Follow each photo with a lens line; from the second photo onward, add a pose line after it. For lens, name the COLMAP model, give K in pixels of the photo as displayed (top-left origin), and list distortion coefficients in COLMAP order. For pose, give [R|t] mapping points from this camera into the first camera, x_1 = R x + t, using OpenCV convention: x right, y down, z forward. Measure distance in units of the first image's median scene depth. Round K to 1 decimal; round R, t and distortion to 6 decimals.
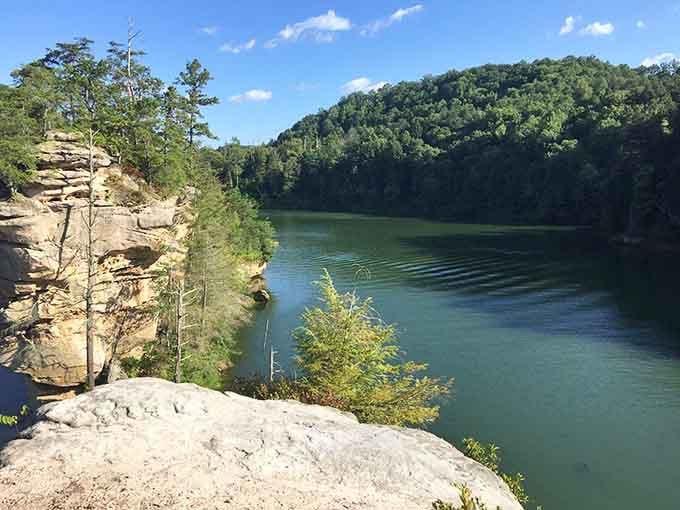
lens RADIAL K [[837.7, 0, 340.1], [0, 837.7, 264.9], [0, 0, 1]] dist [0.051145, -0.055735]
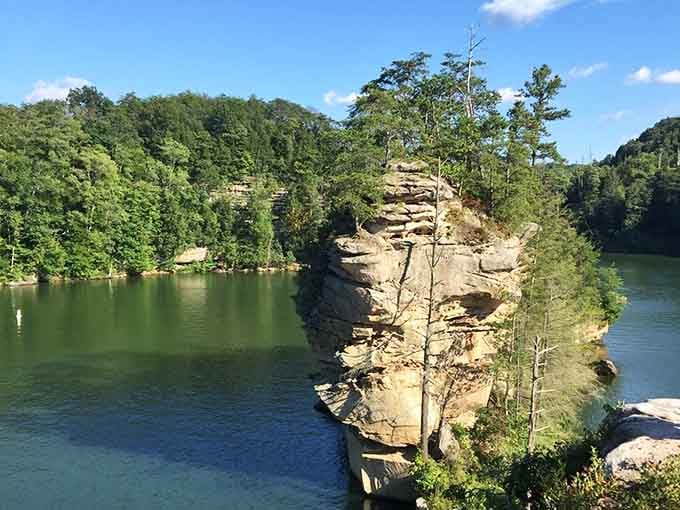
lens RADIAL K [[837.7, 0, 340.1], [0, 837.7, 264.9], [0, 0, 1]] dist [0.051145, -0.055735]
pose [[0.868308, 0.032491, -0.494960, 0.057016], [-0.056341, 0.997855, -0.033337, -0.013639], [0.492815, 0.056833, 0.868276, 0.192749]]
